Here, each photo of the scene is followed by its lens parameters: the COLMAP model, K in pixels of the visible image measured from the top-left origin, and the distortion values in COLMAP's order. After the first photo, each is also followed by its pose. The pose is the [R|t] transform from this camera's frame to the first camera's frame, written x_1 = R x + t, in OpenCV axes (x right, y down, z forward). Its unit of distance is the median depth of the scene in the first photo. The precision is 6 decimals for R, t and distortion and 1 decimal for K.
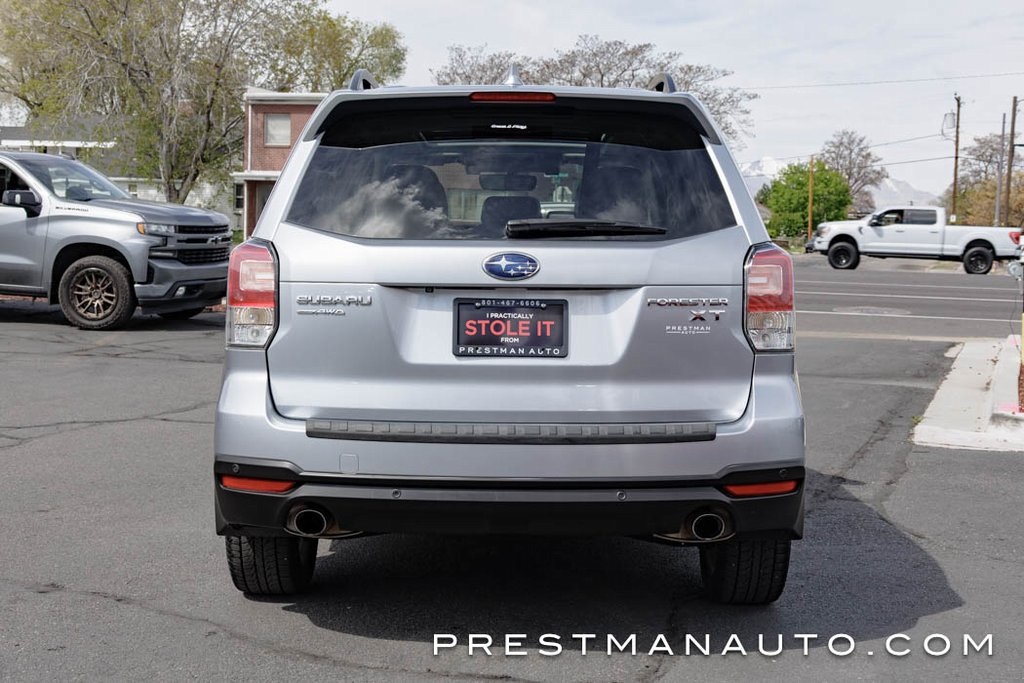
lens RADIAL K [[1501.9, 0, 512.0], [0, 1501.9, 341.5], [0, 0, 1]] dist [0.028245, 0.160754]
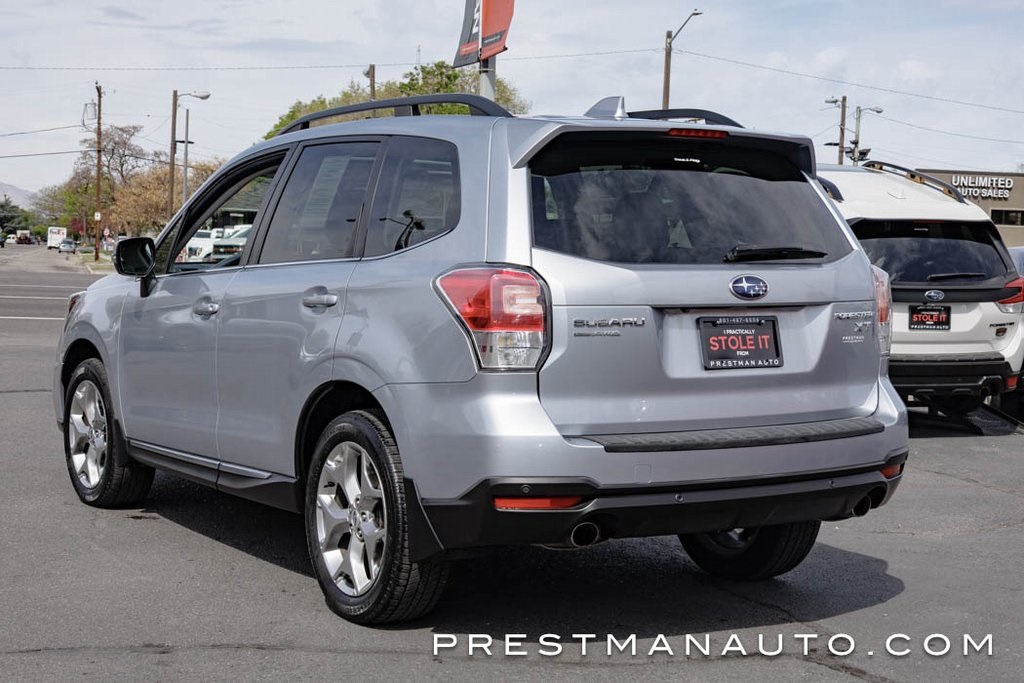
lens RADIAL K [[1654.6, 0, 512.0], [0, 1654.6, 341.5], [0, 0, 1]] dist [-0.000508, 0.103348]
pose [[0.845731, -0.033836, 0.532535, -0.801221], [0.036460, 0.999319, 0.005591, -0.022906], [-0.532362, 0.014688, 0.846389, 0.047708]]
